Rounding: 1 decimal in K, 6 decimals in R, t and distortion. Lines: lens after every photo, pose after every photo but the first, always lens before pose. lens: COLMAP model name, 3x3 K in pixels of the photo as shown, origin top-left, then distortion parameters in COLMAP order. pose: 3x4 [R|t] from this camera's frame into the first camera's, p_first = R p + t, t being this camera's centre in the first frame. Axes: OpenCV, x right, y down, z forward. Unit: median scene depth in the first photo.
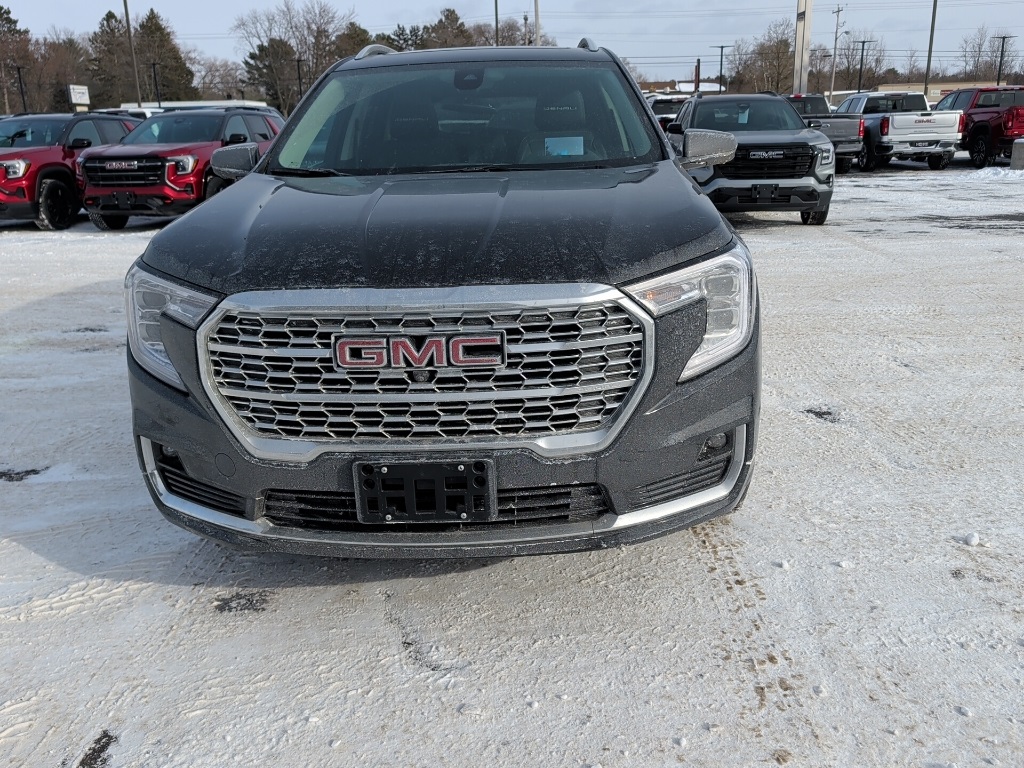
lens RADIAL K [[851.4, 0, 511.4], [0, 851.4, 399.6], [0, 0, 1]] dist [0.002198, -0.000559]
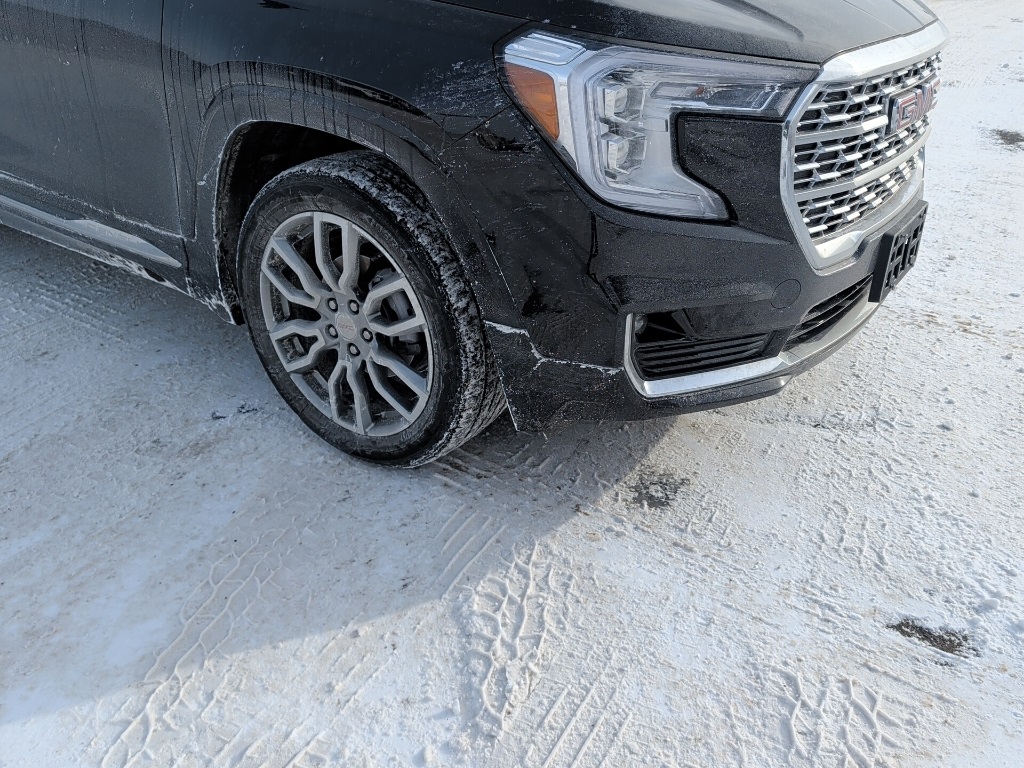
lens RADIAL K [[832.3, 0, 512.0], [0, 832.3, 384.0], [0, 0, 1]] dist [0.008420, -0.004052]
pose [[0.549861, -0.370016, 0.748826, -1.098022], [0.227603, 0.928972, 0.291903, -0.131145], [-0.803648, 0.009929, 0.595023, 0.750403]]
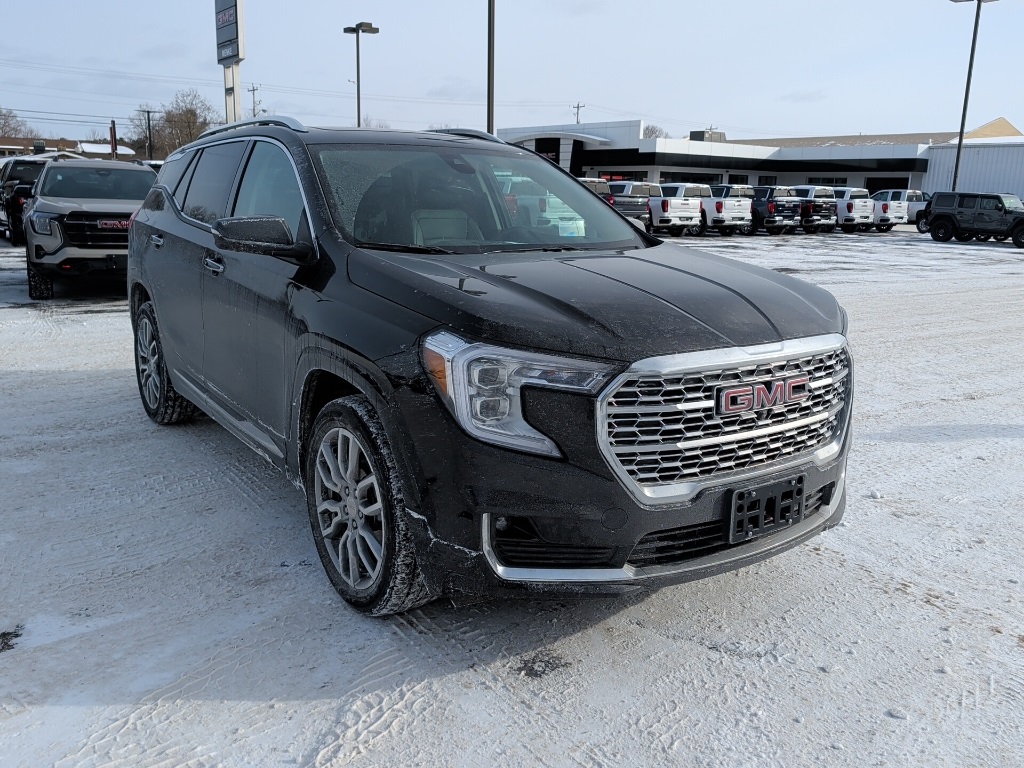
lens RADIAL K [[854.1, 0, 512.0], [0, 854.1, 384.0], [0, 0, 1]] dist [0.010055, -0.001233]
pose [[0.797452, -0.085097, 0.597352, -1.083361], [0.139779, 0.989128, -0.045694, -0.061759], [-0.586969, 0.119935, 0.800676, 0.187302]]
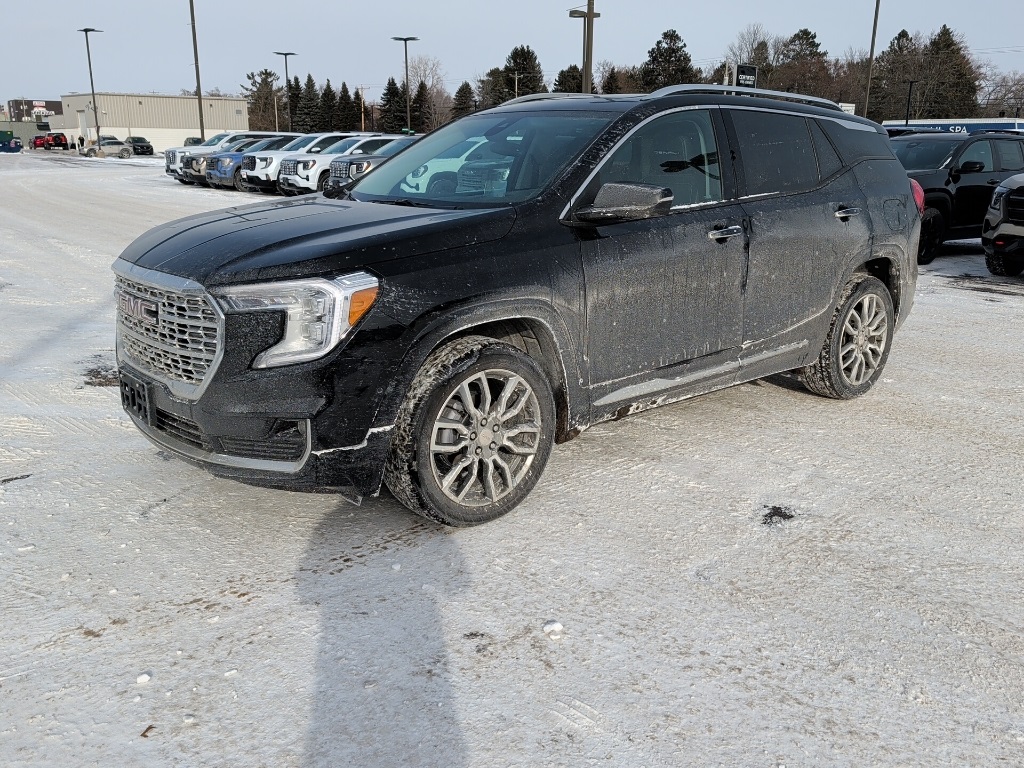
lens RADIAL K [[854.1, 0, 512.0], [0, 854.1, 384.0], [0, 0, 1]] dist [0.010055, -0.001233]
pose [[0.674485, 0.228109, -0.702165, 1.424756], [-0.252167, 0.965054, 0.071286, -0.196038], [0.693889, 0.128982, 0.708436, 0.335398]]
